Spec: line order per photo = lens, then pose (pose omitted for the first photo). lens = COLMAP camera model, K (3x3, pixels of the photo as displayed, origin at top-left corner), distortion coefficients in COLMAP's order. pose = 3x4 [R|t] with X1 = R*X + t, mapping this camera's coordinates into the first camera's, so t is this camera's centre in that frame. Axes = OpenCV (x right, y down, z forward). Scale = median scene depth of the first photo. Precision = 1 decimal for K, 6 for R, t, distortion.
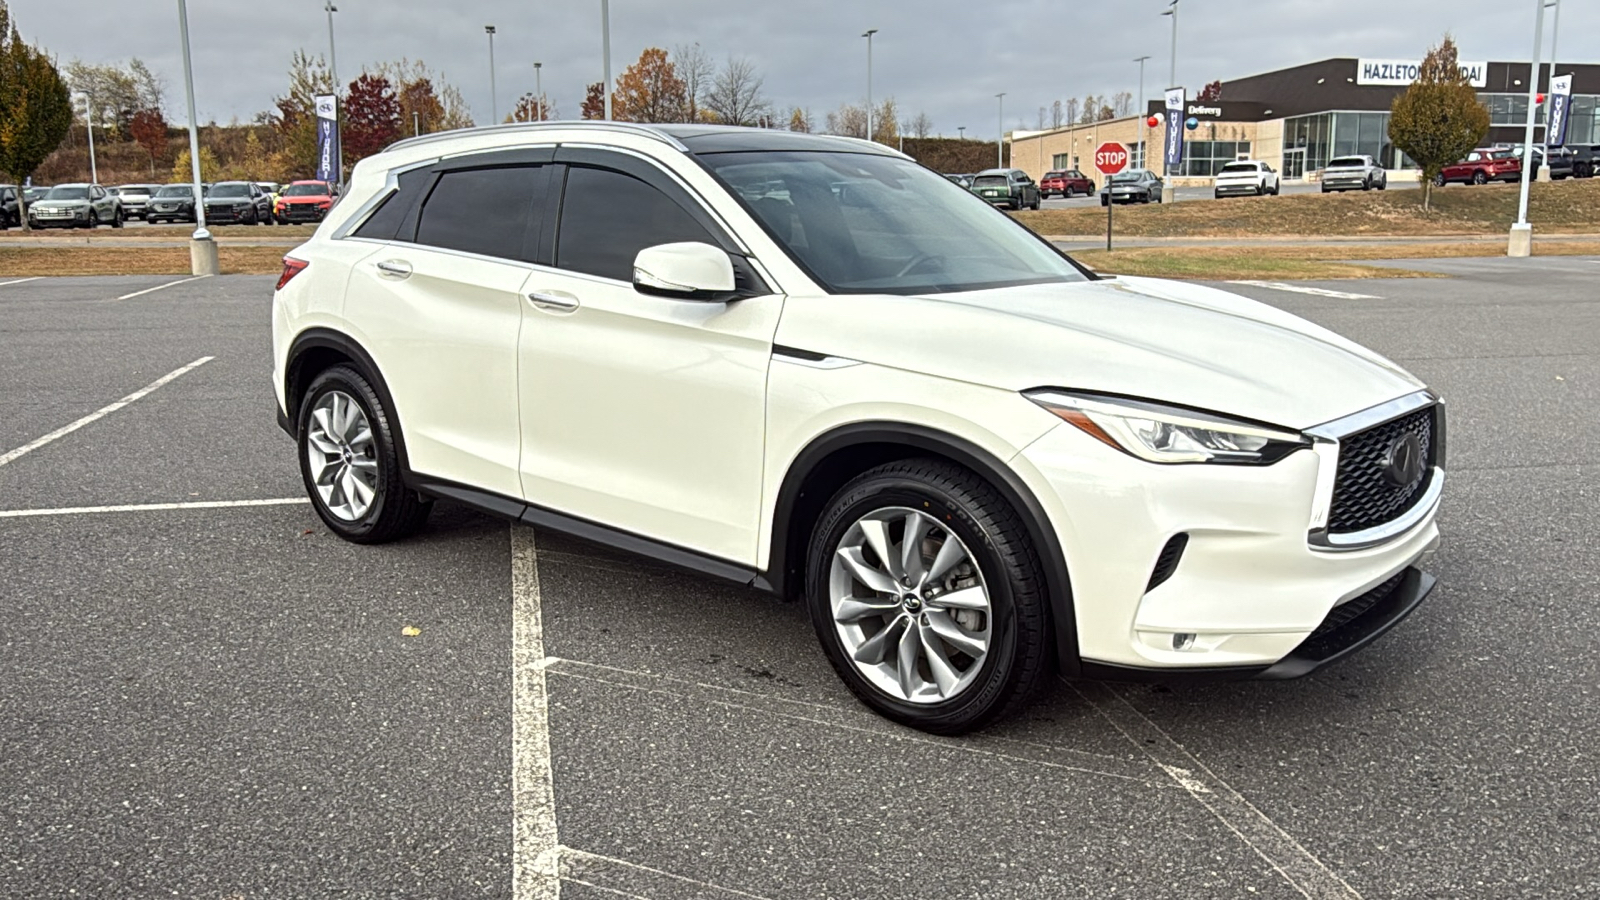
lens RADIAL K [[1294.4, 0, 804.0], [0, 1294.4, 456.2], [0, 0, 1]] dist [0.002370, -0.005772]
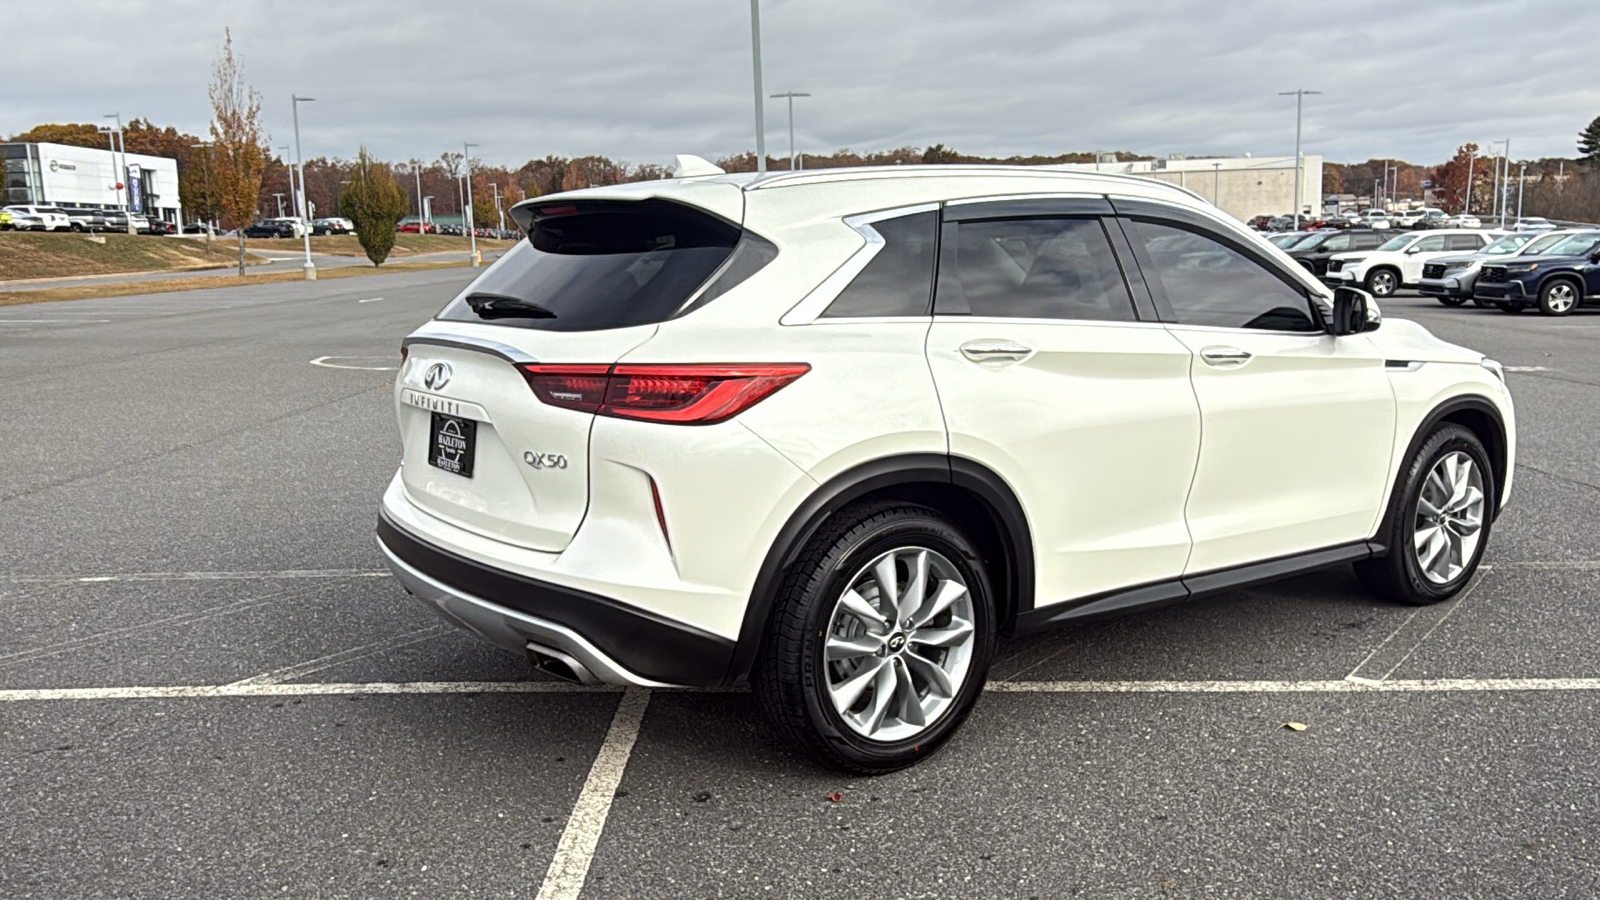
lens RADIAL K [[1294.4, 0, 804.0], [0, 1294.4, 454.7], [0, 0, 1]] dist [0.002370, -0.005772]
pose [[0.222723, -0.157892, 0.962011, -1.193140], [0.200024, 0.973204, 0.113420, -0.216542], [-0.954141, 0.167164, 0.248338, 1.043866]]
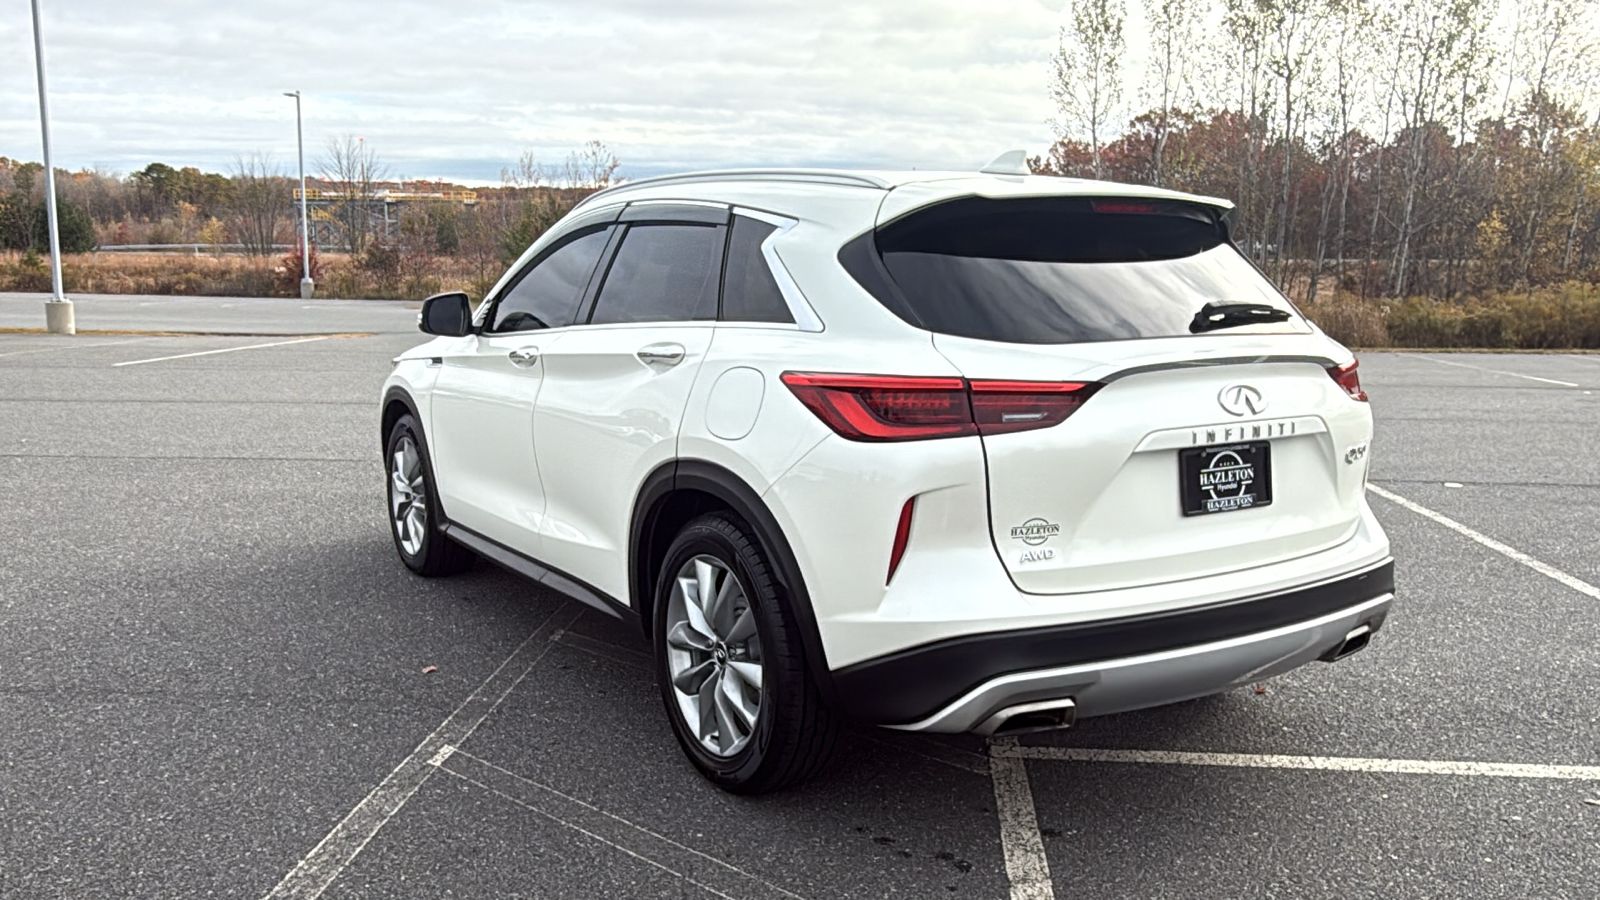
lens RADIAL K [[1294.4, 0, 803.5], [0, 1294.4, 457.9], [0, 0, 1]] dist [0.002370, -0.005772]
pose [[-0.957615, -0.055821, 0.282591, -0.416248], [0.043442, 0.941836, 0.333254, -0.432200], [-0.284756, 0.331406, -0.899491, 2.169957]]
